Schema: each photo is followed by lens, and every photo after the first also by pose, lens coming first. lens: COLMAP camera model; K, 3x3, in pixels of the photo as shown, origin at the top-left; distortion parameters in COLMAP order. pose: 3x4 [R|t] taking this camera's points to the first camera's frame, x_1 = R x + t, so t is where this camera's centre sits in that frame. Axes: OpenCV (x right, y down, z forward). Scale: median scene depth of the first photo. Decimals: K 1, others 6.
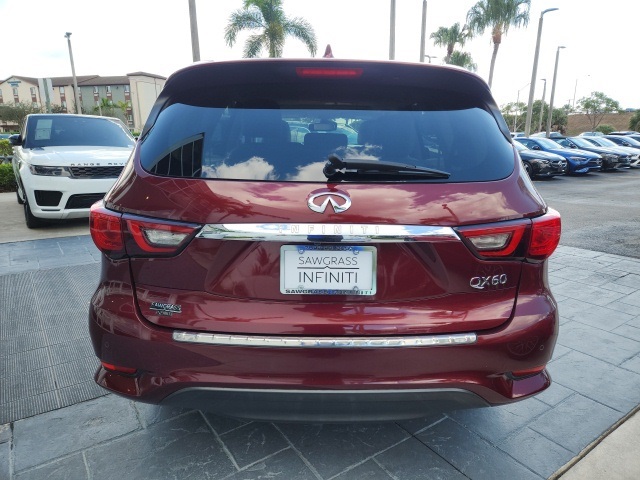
lens RADIAL K [[428.4, 0, 328.6], [0, 428.4, 242.8], [0, 0, 1]] dist [0.065839, -0.060915]
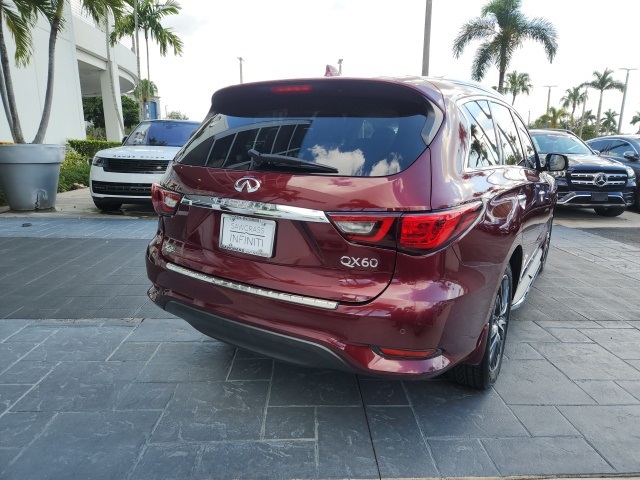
lens RADIAL K [[428.4, 0, 328.6], [0, 428.4, 242.8], [0, 0, 1]] dist [0.065839, -0.060915]
pose [[0.848268, 0.125938, -0.514374, 0.879682], [-0.136705, 0.990465, 0.017058, 0.027552], [0.511617, 0.055848, 0.857396, -0.038448]]
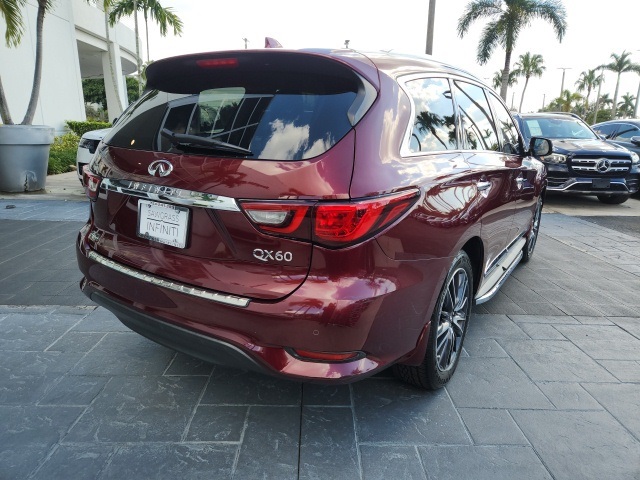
lens RADIAL K [[428.1, 0, 324.5], [0, 428.1, 240.8], [0, 0, 1]] dist [0.062976, -0.056509]
pose [[0.831458, 0.153125, -0.534069, 1.018030], [-0.148032, 0.987578, 0.052691, -0.020930], [0.535503, 0.035249, 0.843797, 0.179915]]
